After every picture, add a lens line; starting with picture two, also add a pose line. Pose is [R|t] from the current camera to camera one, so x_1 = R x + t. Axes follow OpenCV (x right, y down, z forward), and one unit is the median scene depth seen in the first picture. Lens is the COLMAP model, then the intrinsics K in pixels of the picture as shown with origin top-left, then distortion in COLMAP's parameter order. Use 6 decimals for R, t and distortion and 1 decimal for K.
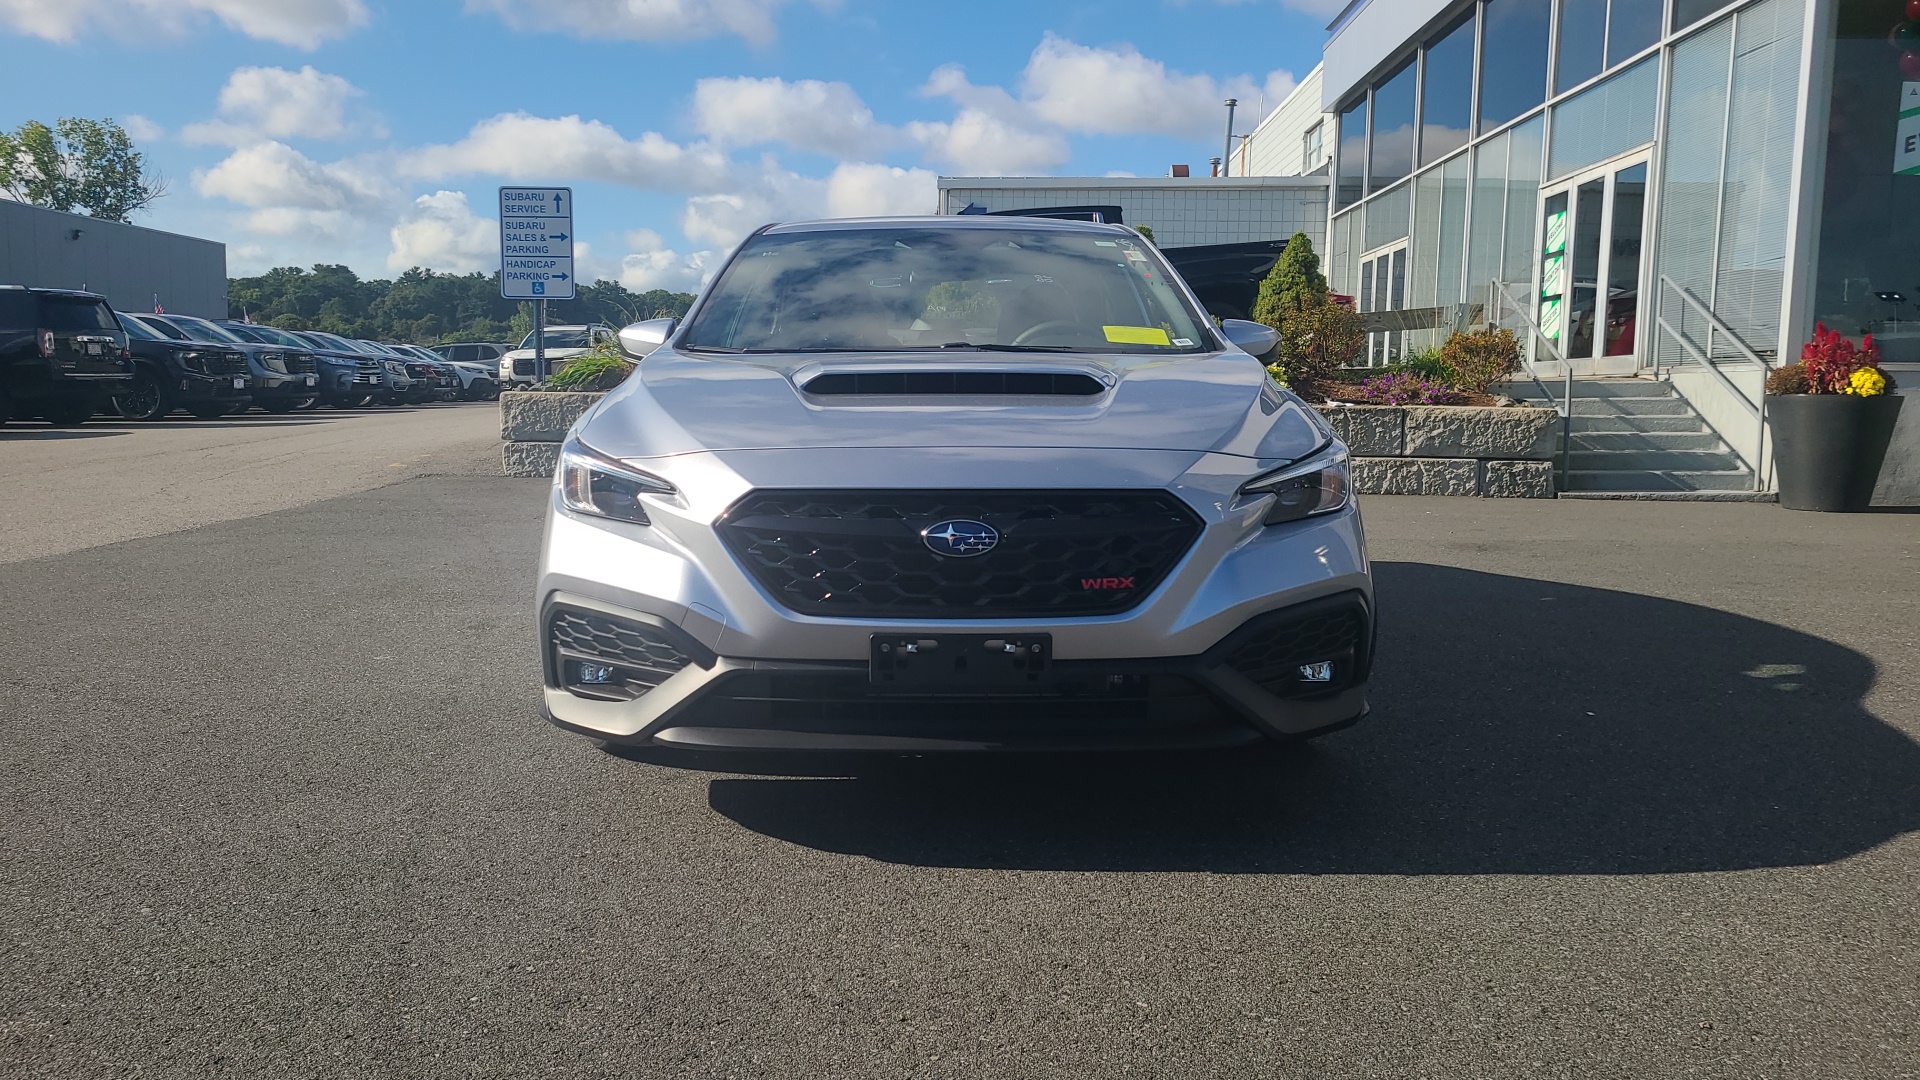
lens RADIAL K [[1440.5, 0, 941.6], [0, 1440.5, 549.6], [0, 0, 1]] dist [0.035780, -0.009311]
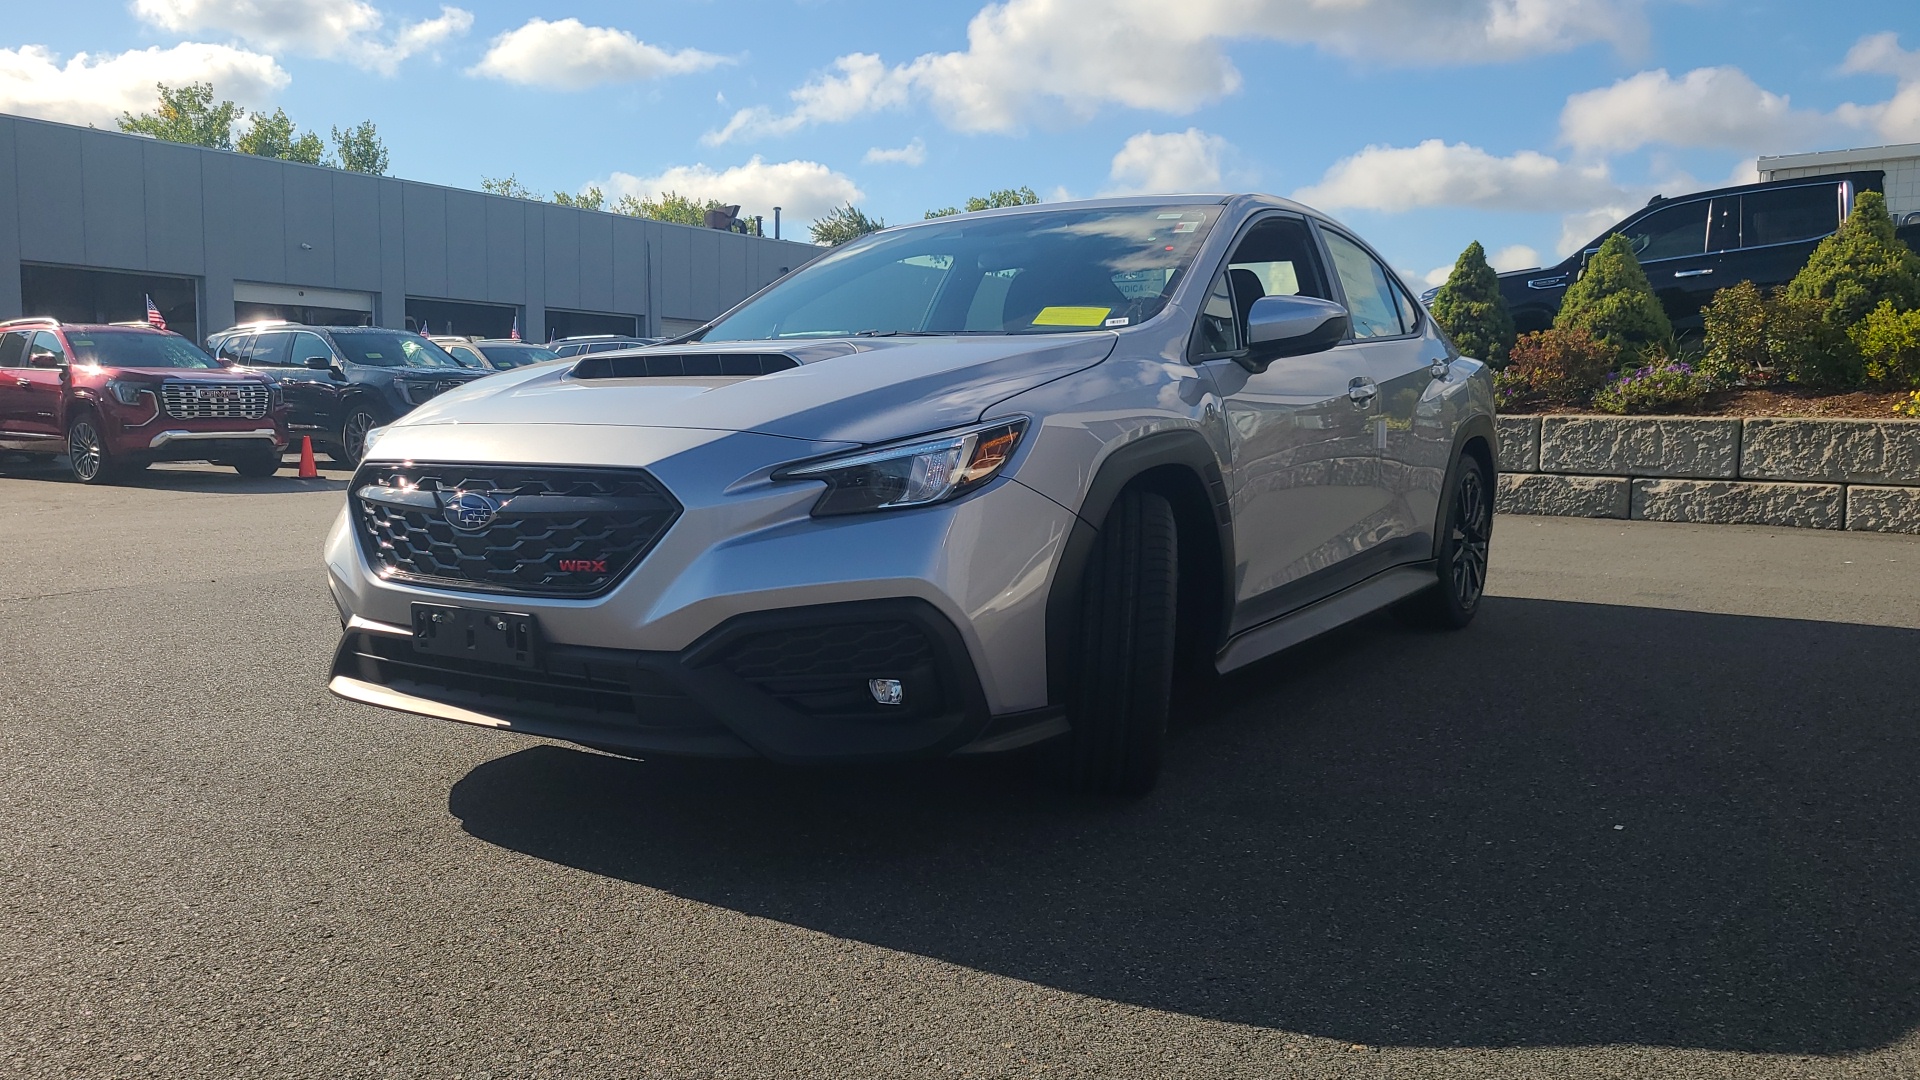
lens RADIAL K [[1440.5, 0, 950.5], [0, 1440.5, 555.6], [0, 0, 1]] dist [0.035780, -0.009311]
pose [[0.832691, 0.053892, -0.551109, 0.493583], [-0.064664, 0.997907, -0.000119, 0.000552], [0.549949, 0.035736, 0.834433, 0.197721]]
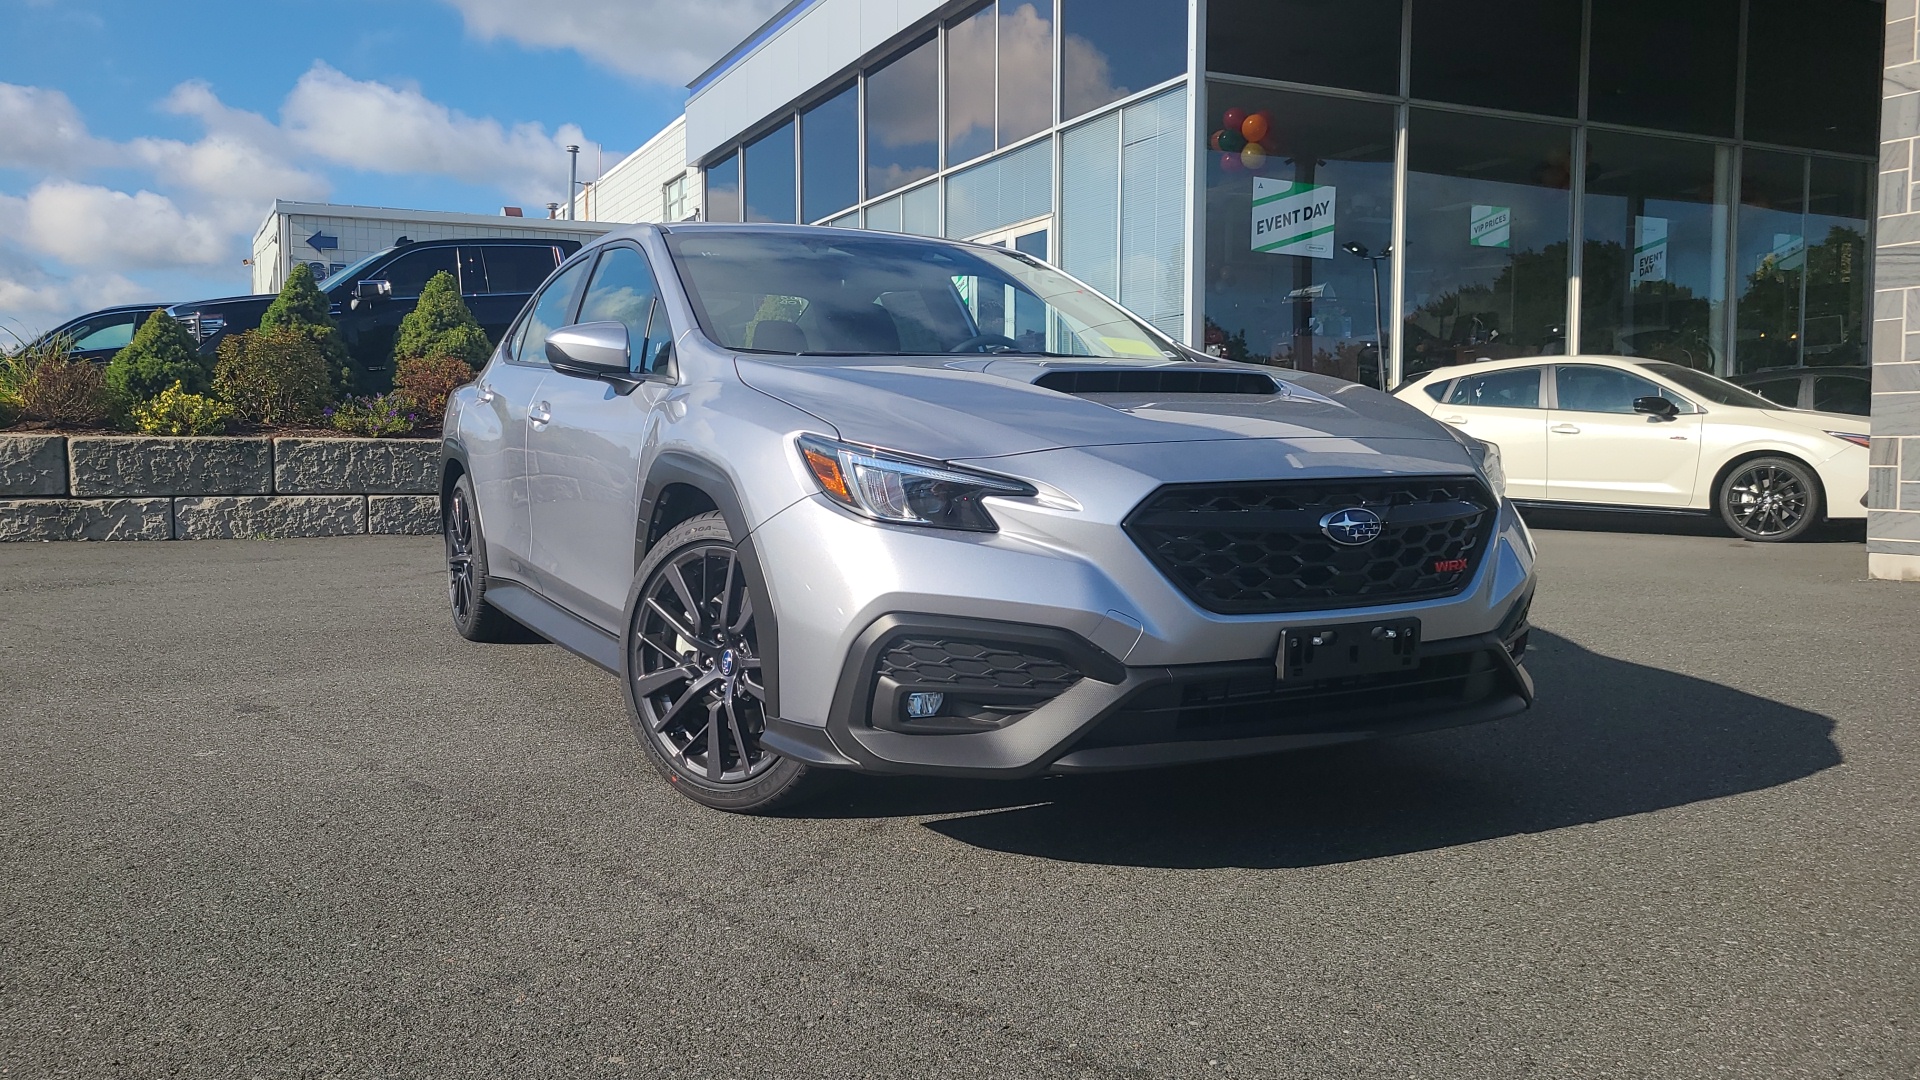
lens RADIAL K [[1440.5, 0, 890.8], [0, 1440.5, 526.5], [0, 0, 1]] dist [0.035780, -0.009311]
pose [[0.887531, -0.036377, 0.459309, -0.423718], [0.059523, 0.997577, -0.036012, 0.005091], [-0.456886, 0.059301, 0.887546, 0.148625]]
